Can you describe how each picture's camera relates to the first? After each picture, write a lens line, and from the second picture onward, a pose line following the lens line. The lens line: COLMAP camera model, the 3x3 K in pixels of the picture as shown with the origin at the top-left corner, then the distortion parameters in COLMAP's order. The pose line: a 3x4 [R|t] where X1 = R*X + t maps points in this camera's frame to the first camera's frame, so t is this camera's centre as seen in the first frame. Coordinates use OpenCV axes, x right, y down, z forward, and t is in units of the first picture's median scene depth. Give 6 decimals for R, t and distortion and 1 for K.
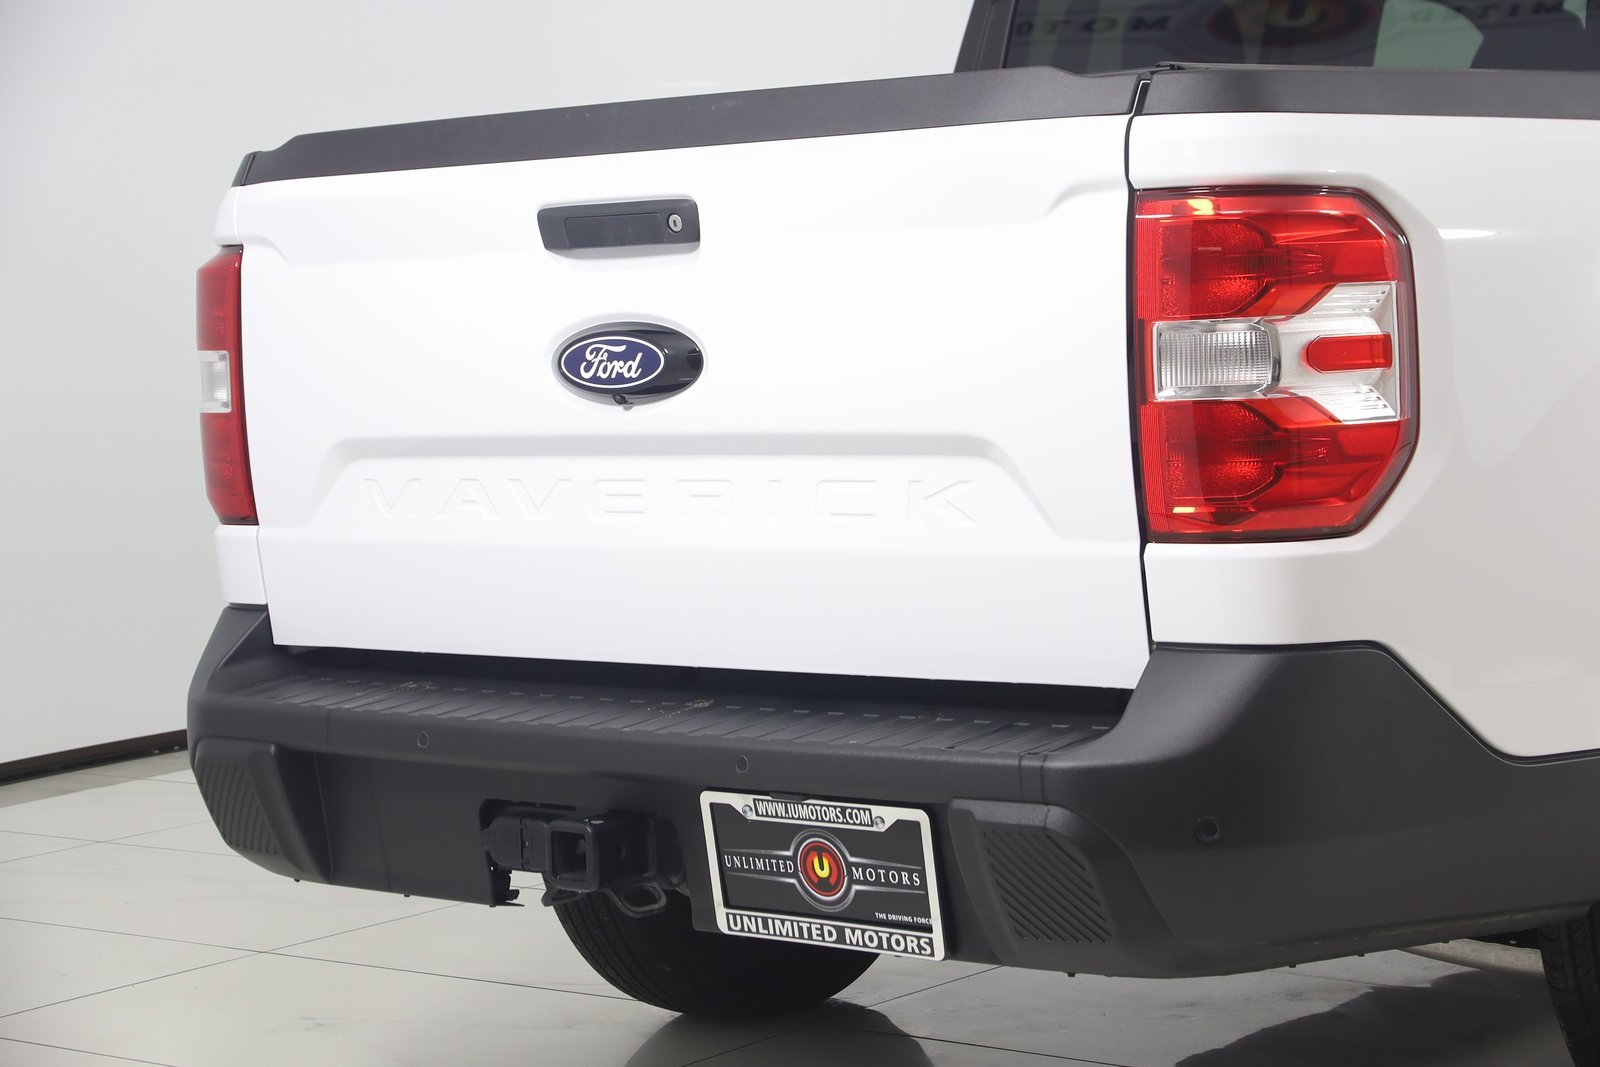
lens RADIAL K [[3549.9, 0, 760.6], [0, 3549.9, 562.0], [0, 0, 1]] dist [0.223002, 0.000000]
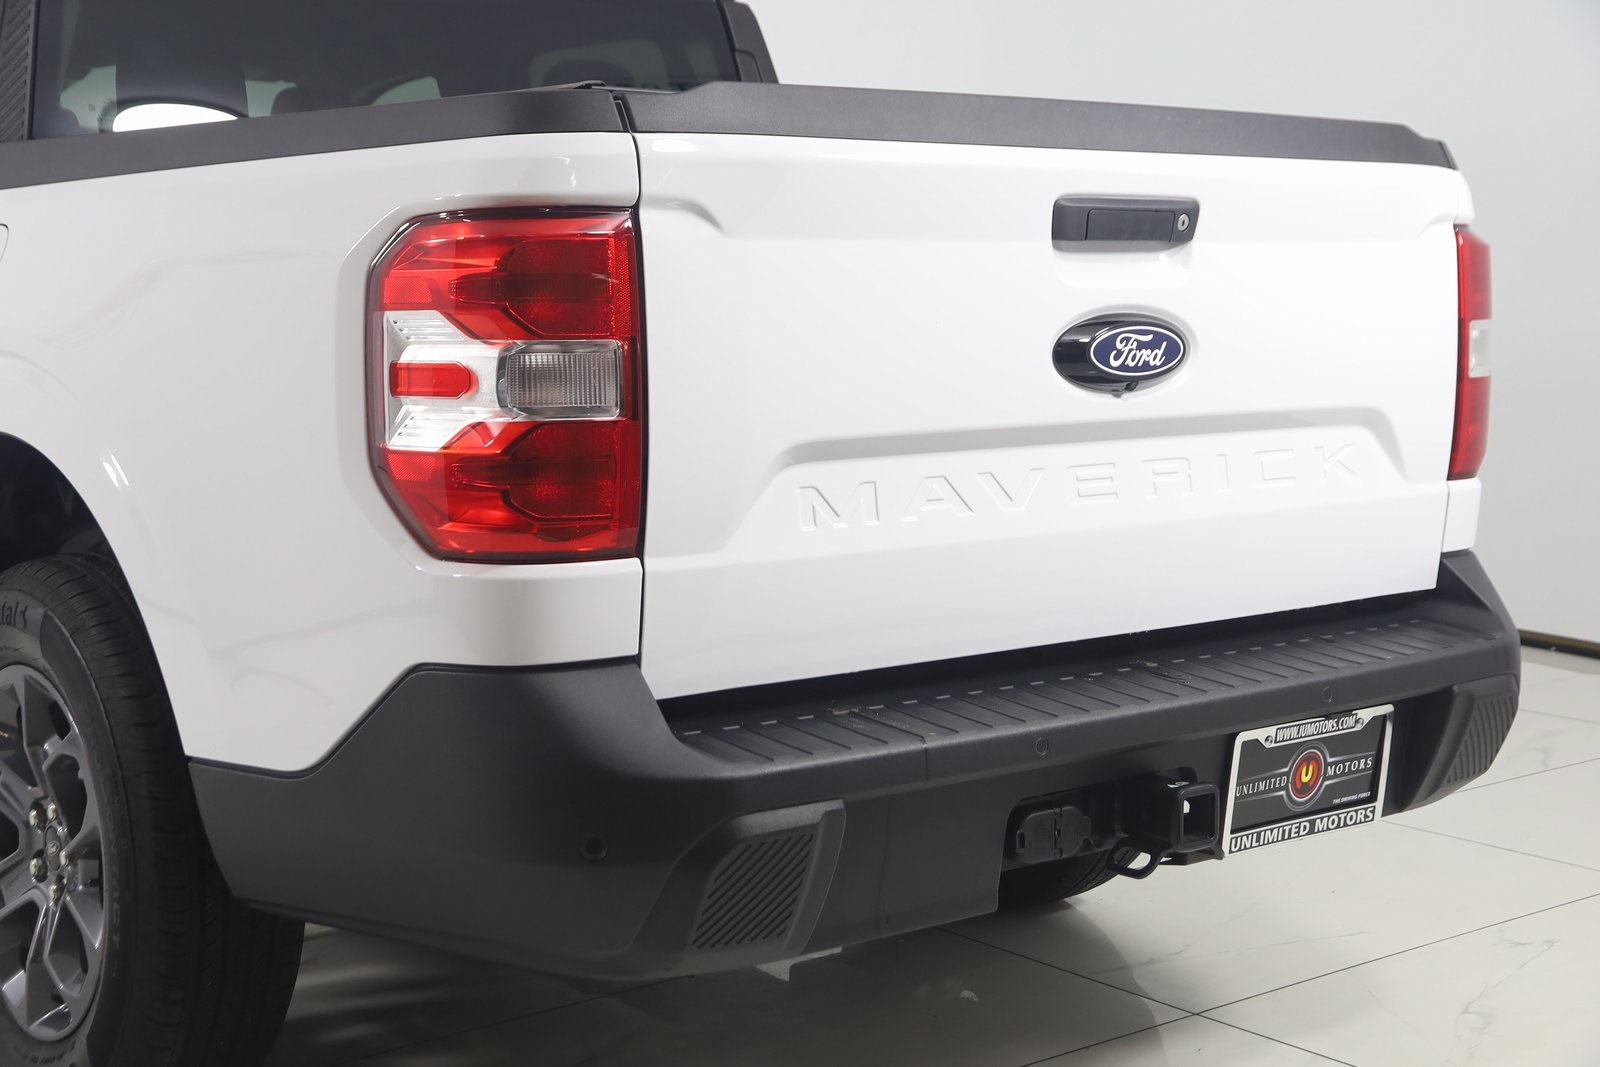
lens RADIAL K [[2294.2, 0, 806.0], [0, 2294.2, 528.6], [0, 0, 1]] dist [0.113109, 0.000000]
pose [[0.140942, -0.054000, 0.988544, -0.765170], [0.080646, 0.995819, 0.042900, -0.042643], [-0.986728, 0.073676, 0.144708, 1.044199]]
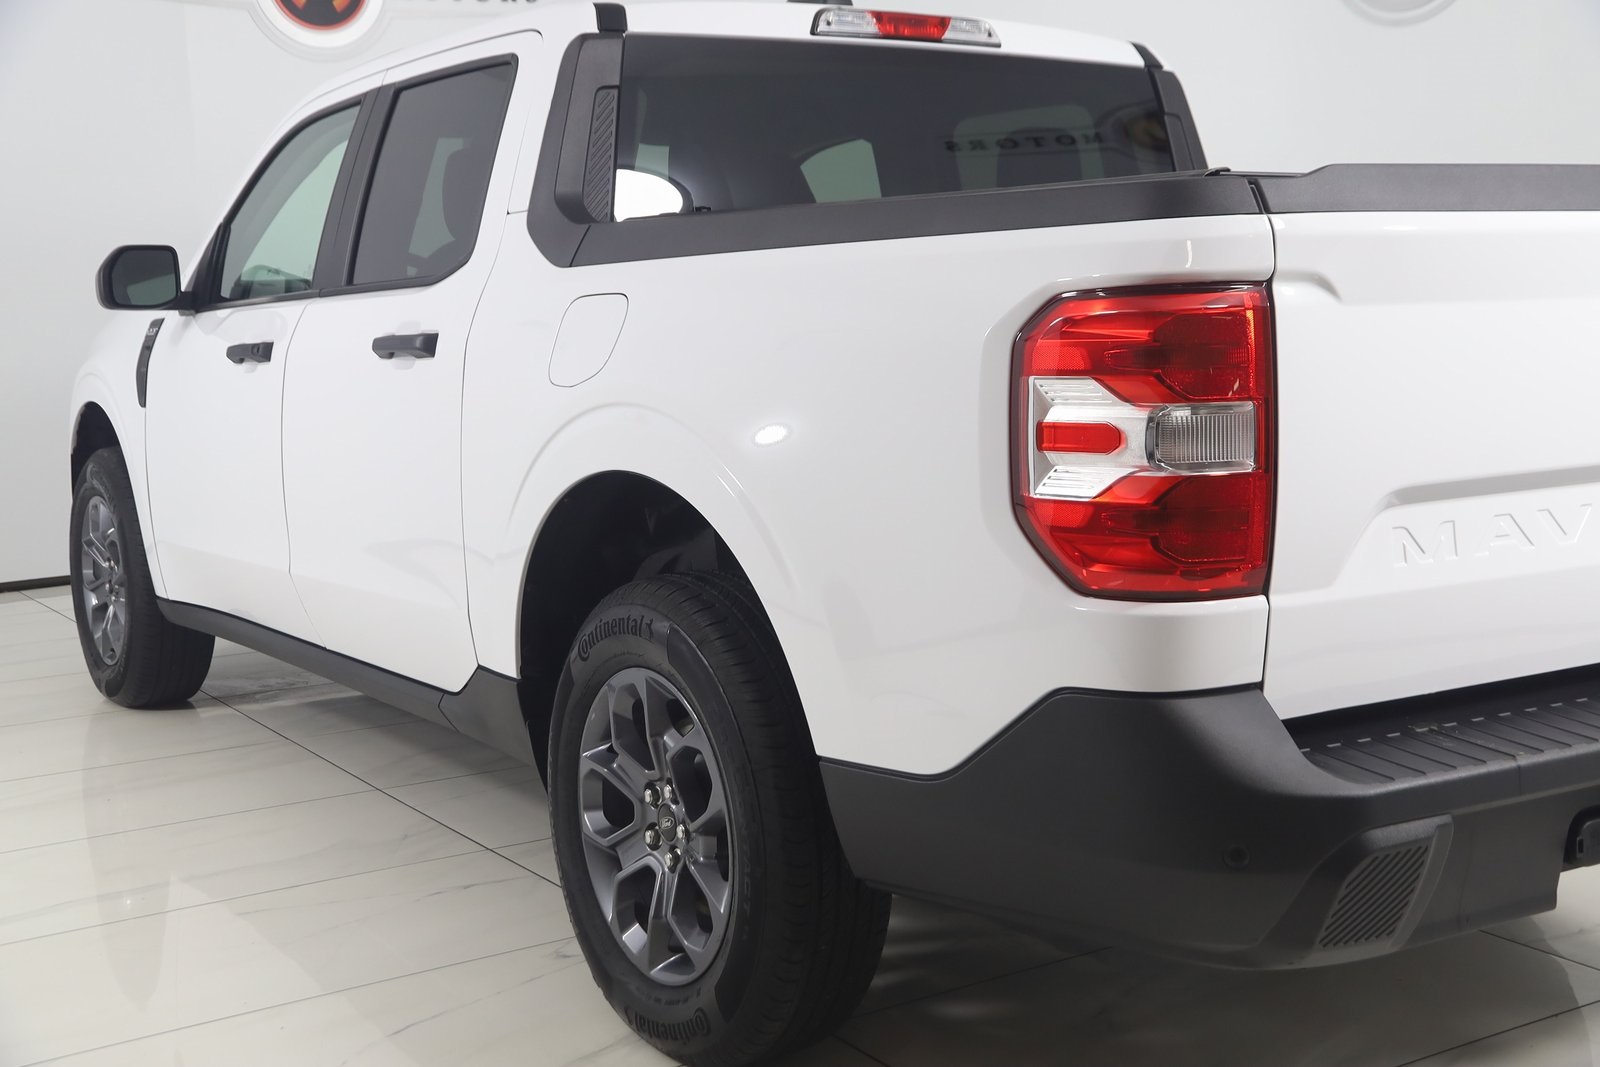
lens RADIAL K [[1956.8, 0, 794.3], [0, 1956.8, 529.8], [0, 0, 1]] dist [0.068934, 0.000000]
pose [[0.249282, -0.070777, 0.965841, -0.764169], [0.089012, 0.994779, 0.049924, -0.073147], [-0.964332, 0.073526, 0.254280, 1.162285]]
